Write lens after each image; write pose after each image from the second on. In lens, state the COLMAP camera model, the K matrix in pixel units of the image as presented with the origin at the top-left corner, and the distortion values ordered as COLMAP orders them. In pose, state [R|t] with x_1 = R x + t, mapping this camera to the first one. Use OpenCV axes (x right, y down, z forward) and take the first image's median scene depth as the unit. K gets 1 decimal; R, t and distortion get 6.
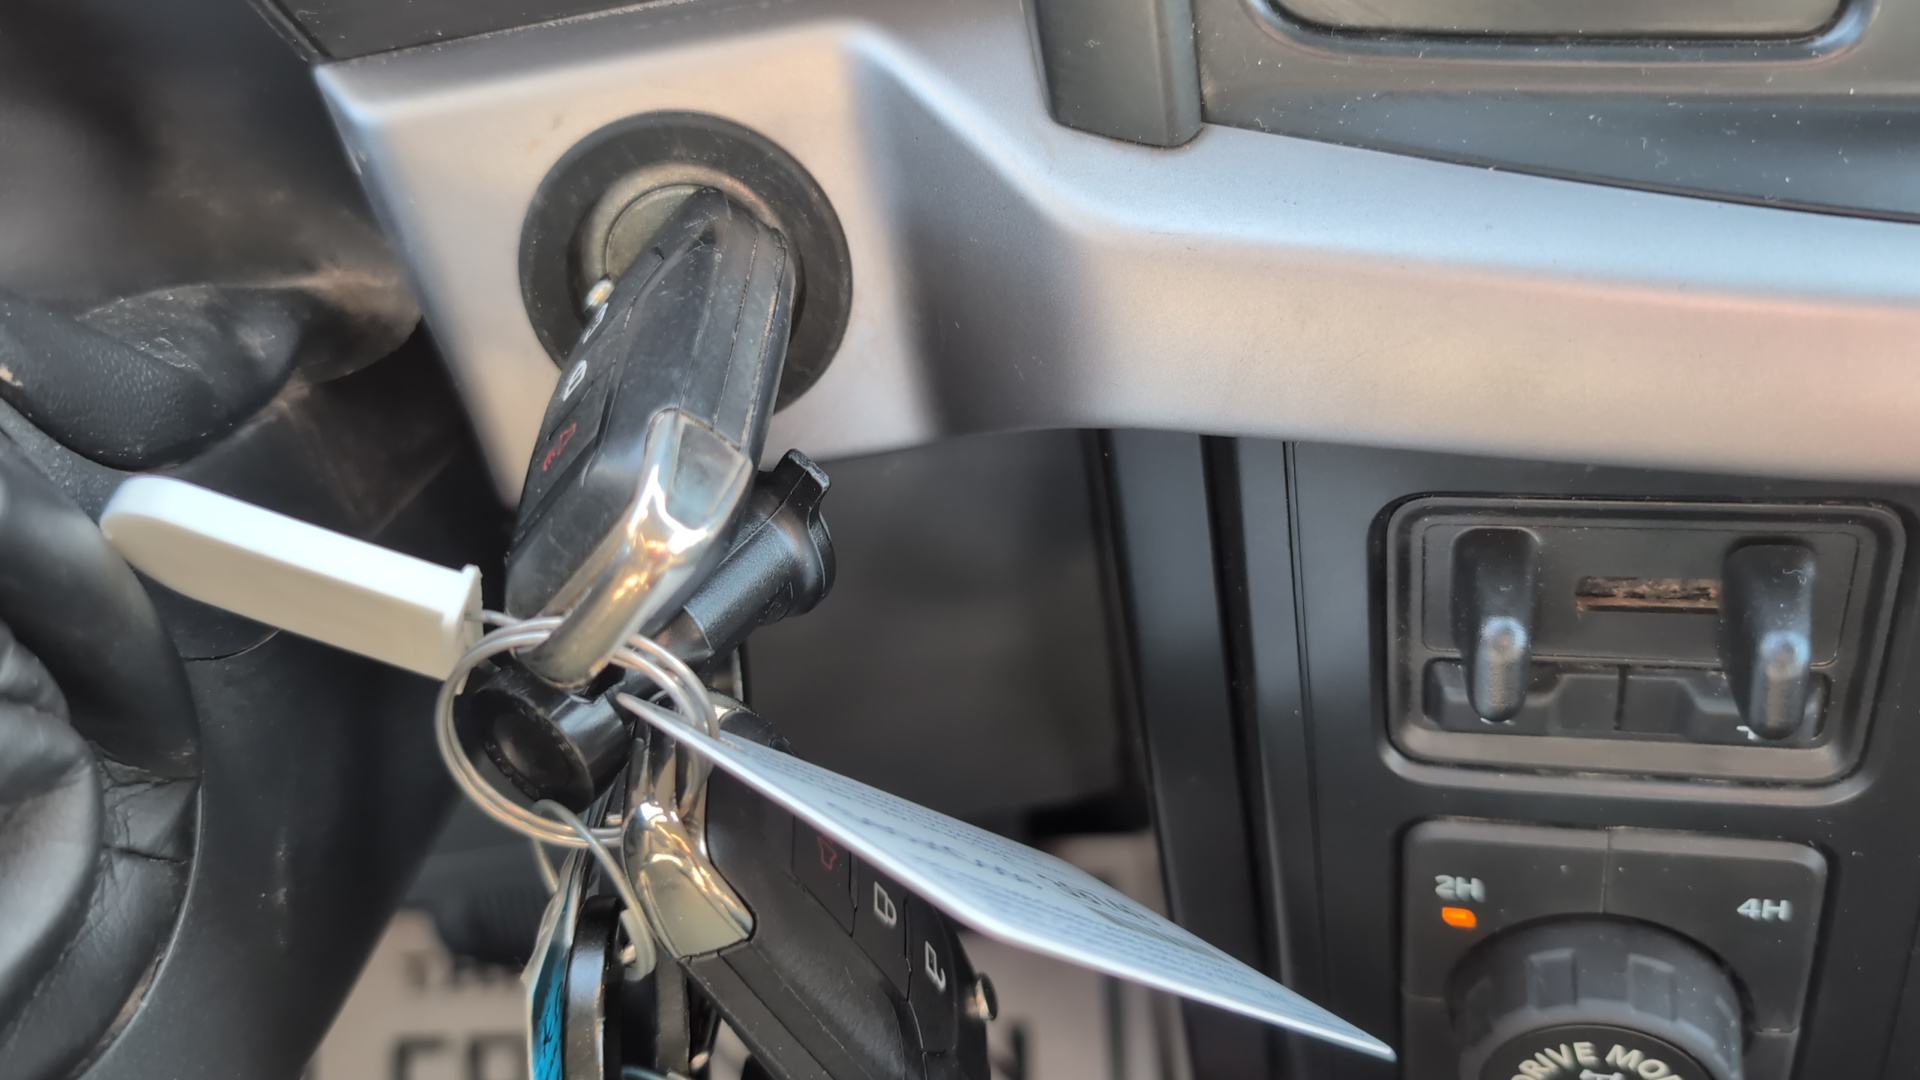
lens RADIAL K [[1612.3, 0, 959.5], [0, 1612.3, 545.5], [0, 0, 1]] dist [0.018815, -0.046474]
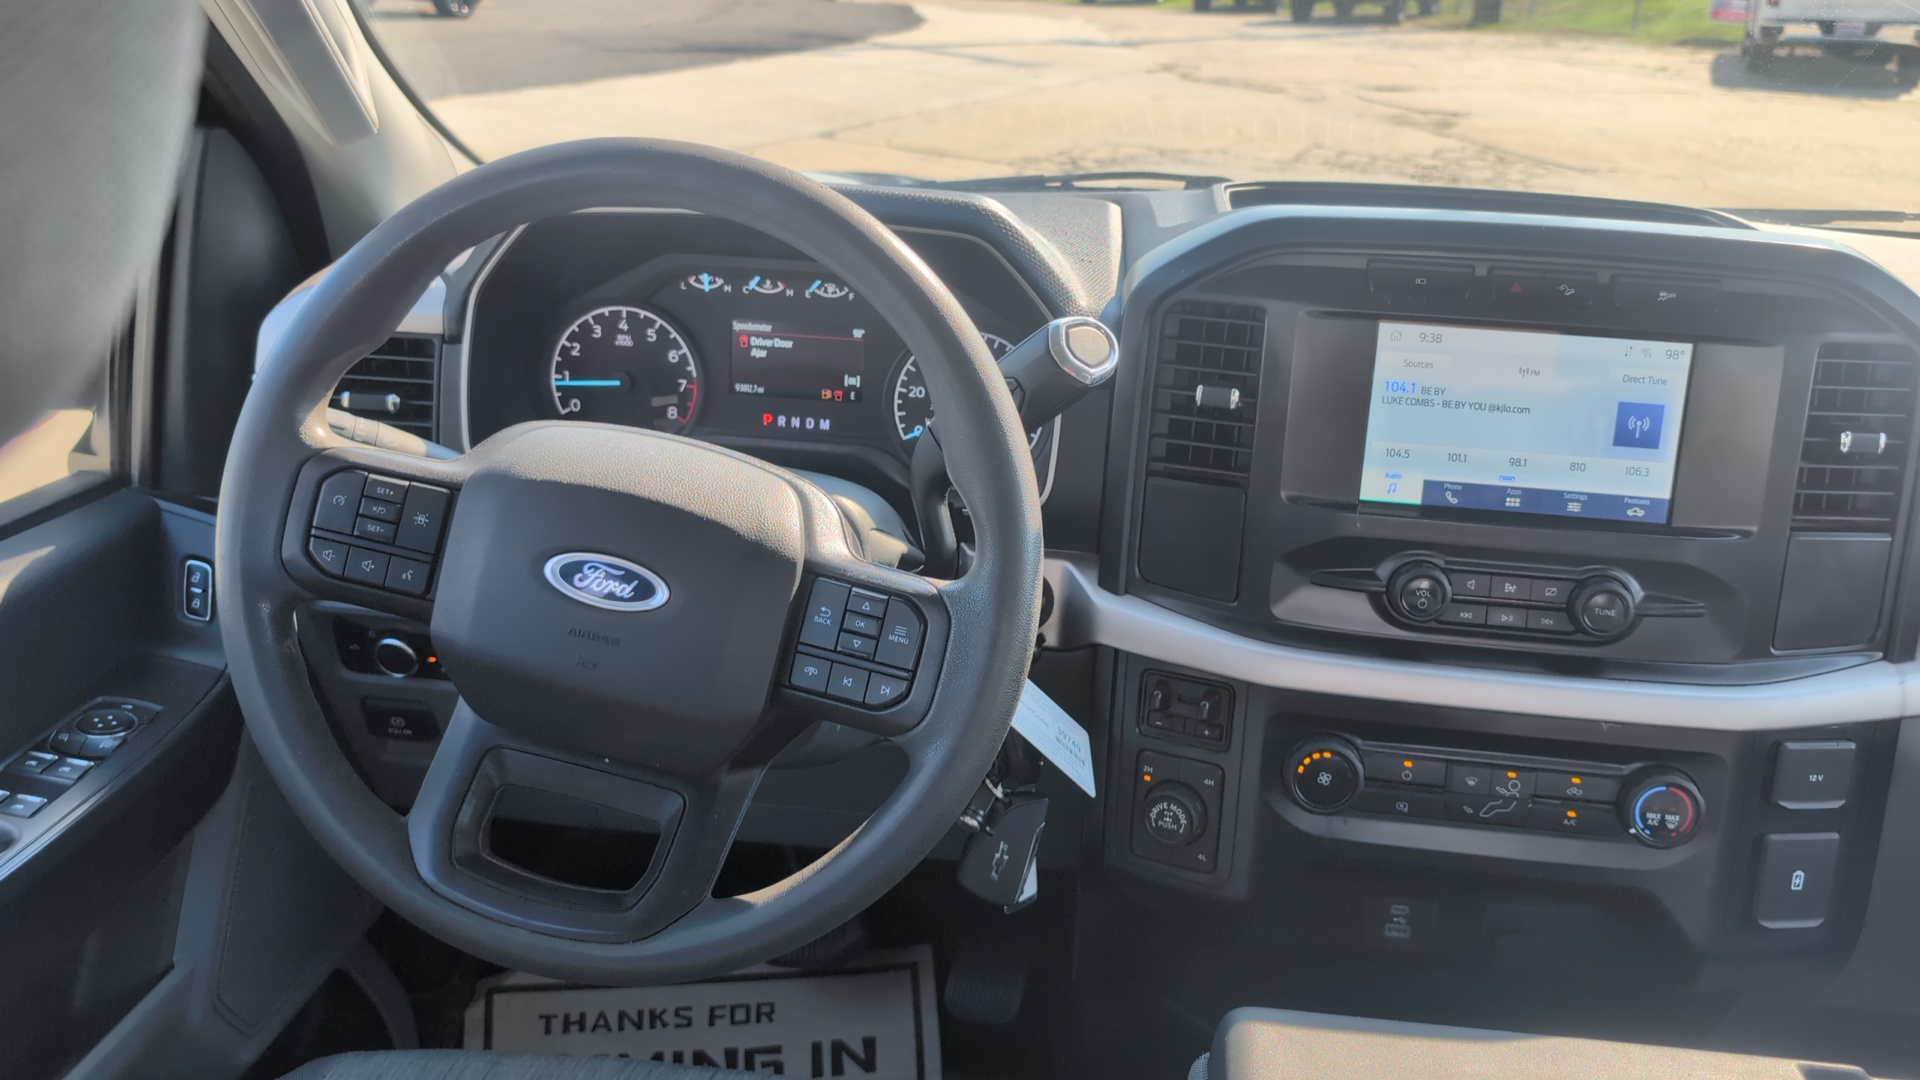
lens RADIAL K [[1612.3, 0, 959.2], [0, 1612.3, 546.0], [0, 0, 1]] dist [0.018815, -0.046474]
pose [[0.961773, 0.250617, -0.110383, 0.147787], [-0.273242, 0.905053, -0.325912, 1.304038], [0.018223, 0.343614, 0.938934, -3.559227]]
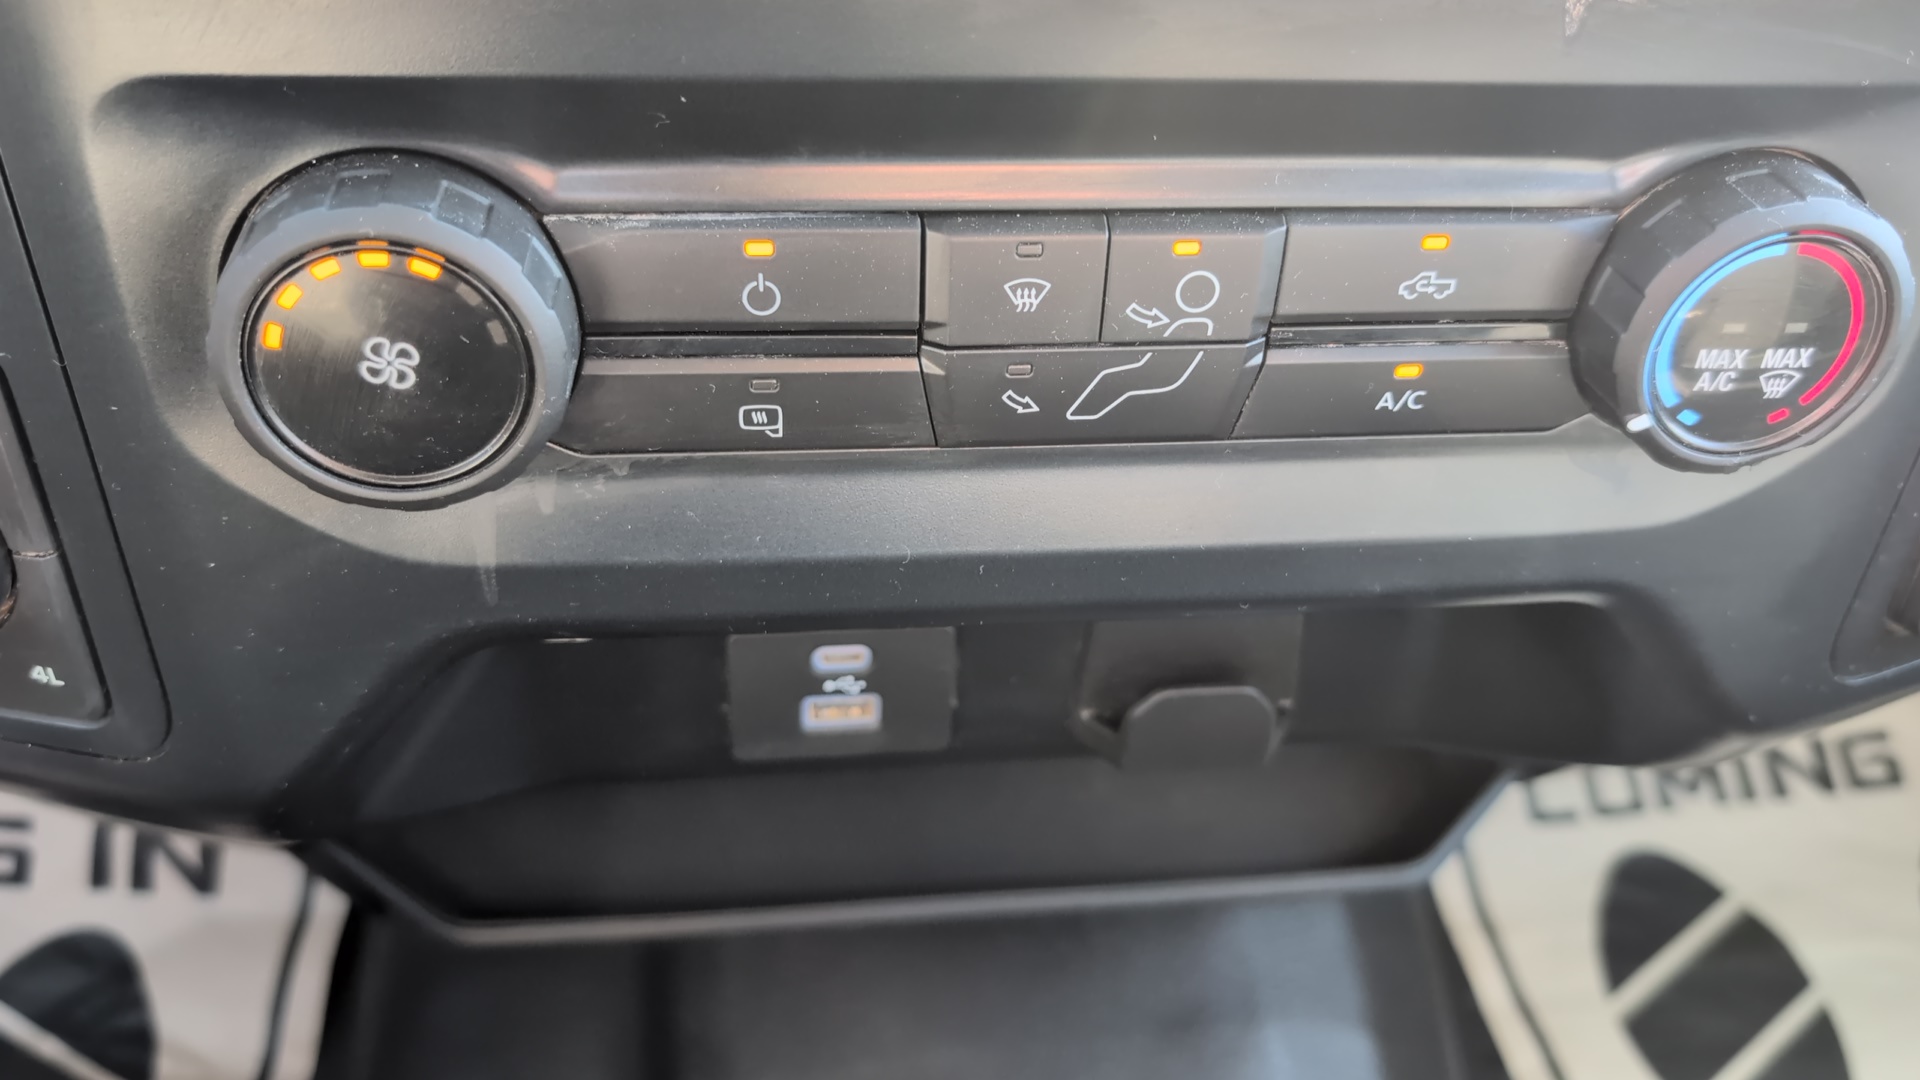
lens RADIAL K [[1612.3, 0, 959.9], [0, 1612.3, 529.4], [0, 0, 1]] dist [0.018815, -0.046474]
pose [[0.973216, 0.124081, 0.193532, 0.944467], [-0.129240, 0.991511, 0.014212, 0.200936], [-0.190125, -0.038844, 0.980991, -0.179042]]
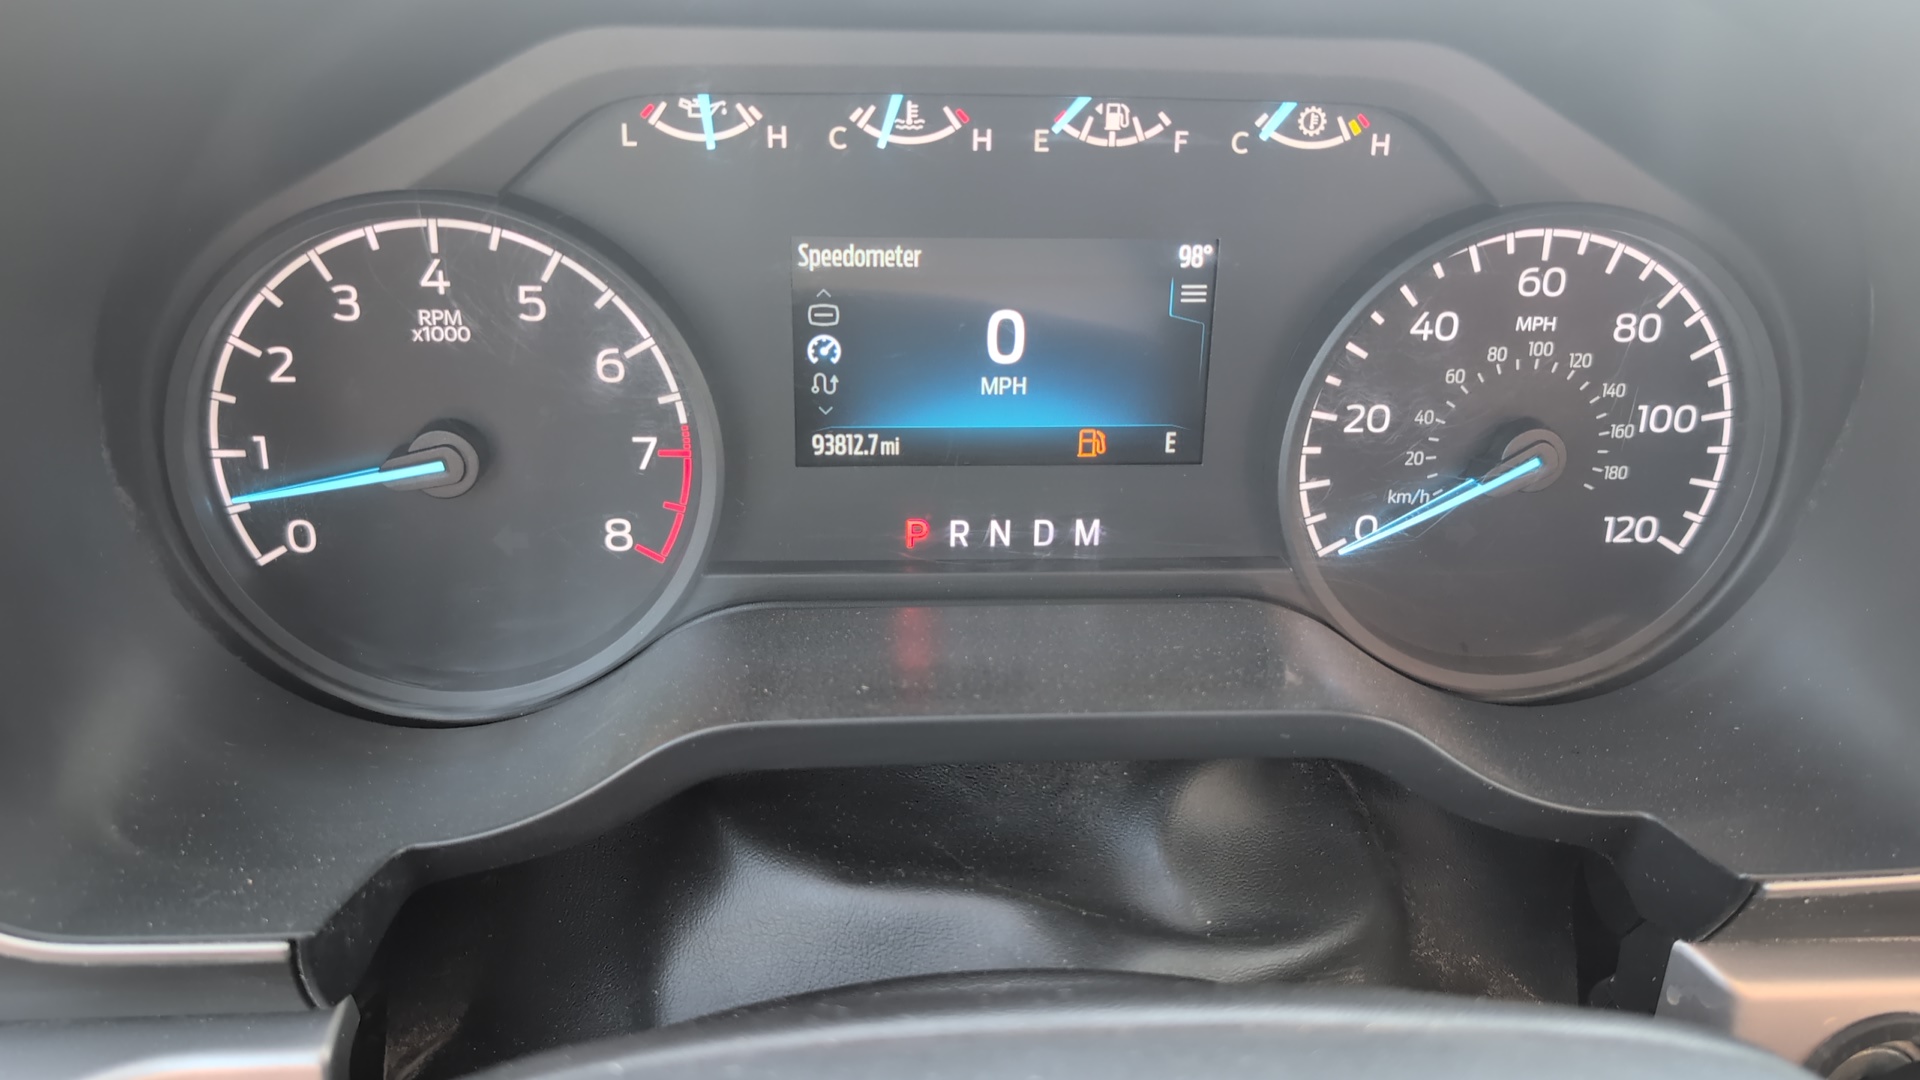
lens RADIAL K [[1612.3, 0, 951.1], [0, 1612.3, 557.4], [0, 0, 1]] dist [0.018815, -0.046474]
pose [[0.982755, 0.159816, 0.093017, -1.228730], [-0.129331, 0.953579, -0.271955, -0.084245], [-0.132162, 0.255235, 0.957804, -0.519231]]
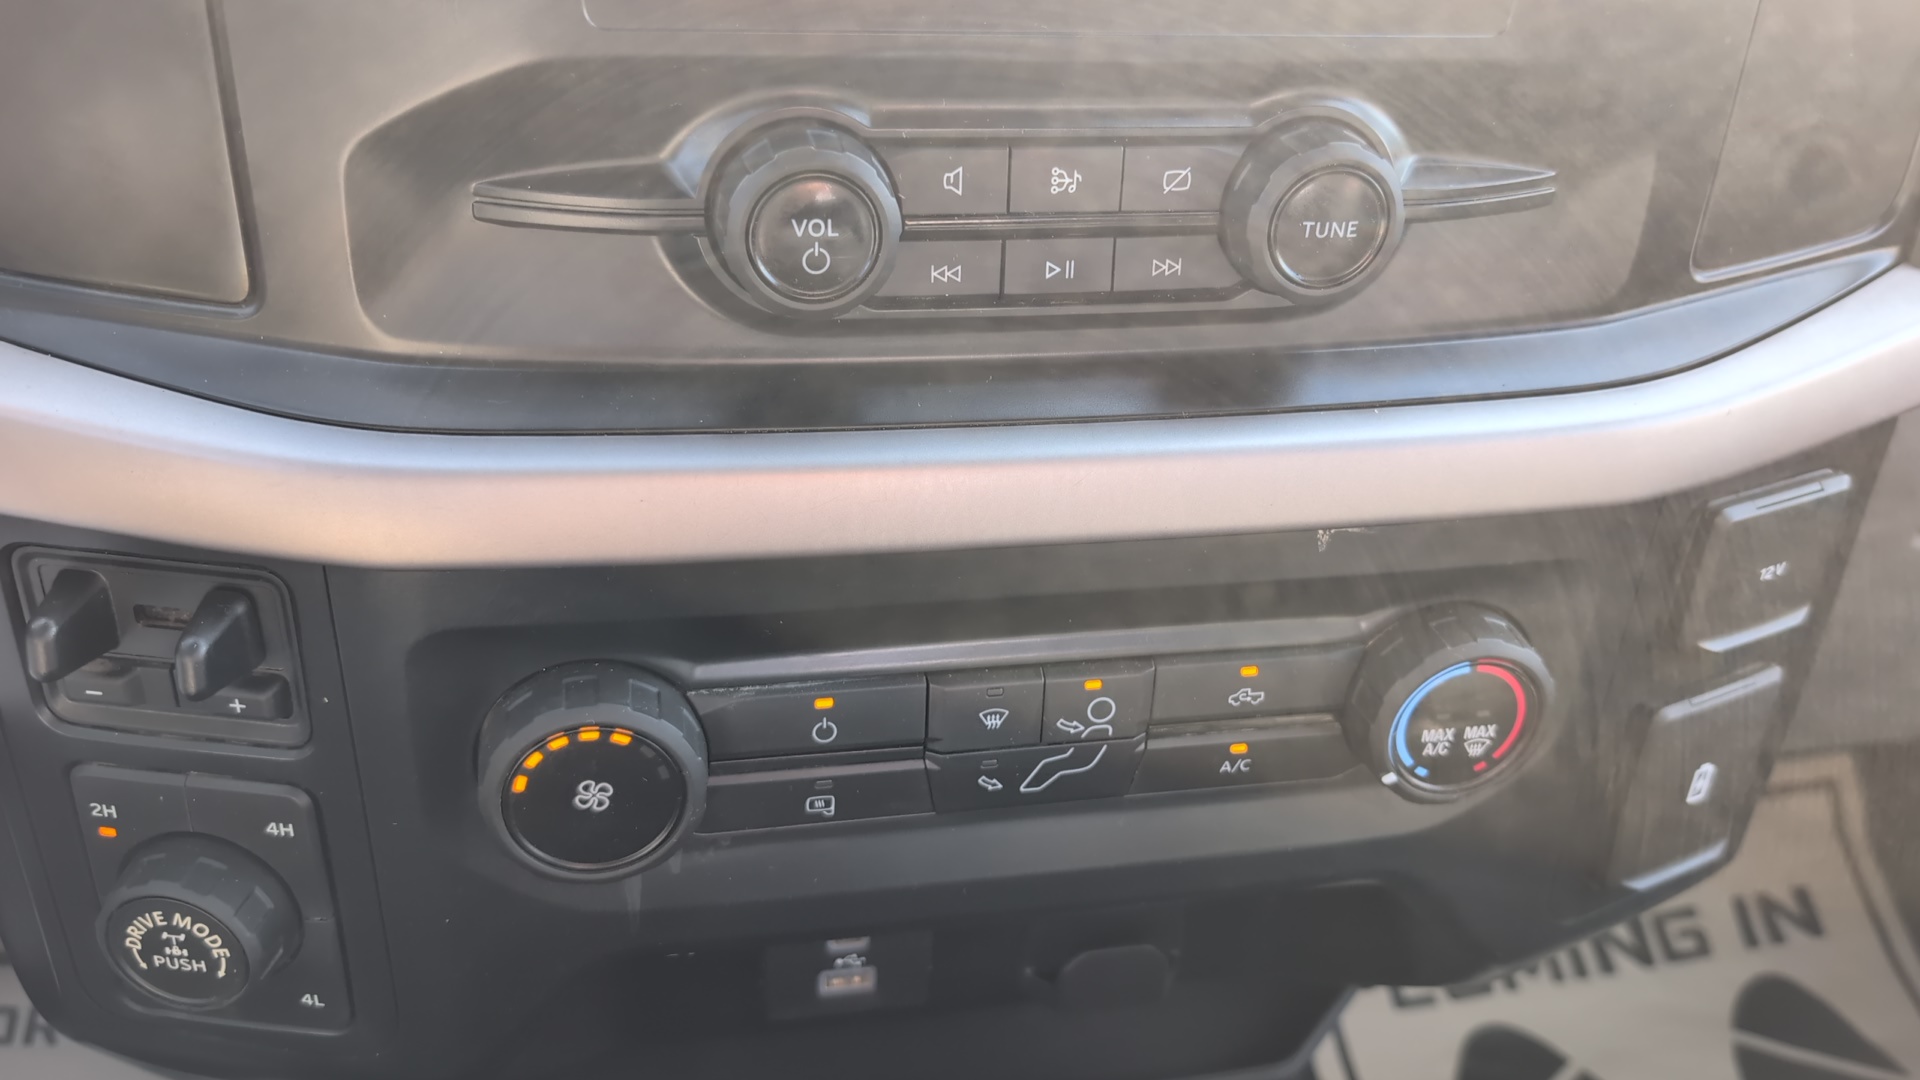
lens RADIAL K [[1612.3, 0, 946.8], [0, 1612.3, 542.6], [0, 0, 1]] dist [0.018815, -0.046474]
pose [[0.963452, 0.106836, 0.245655, 0.704945], [-0.085024, 0.991570, -0.097776, 0.043227], [-0.254030, 0.073316, 0.964413, -0.725943]]
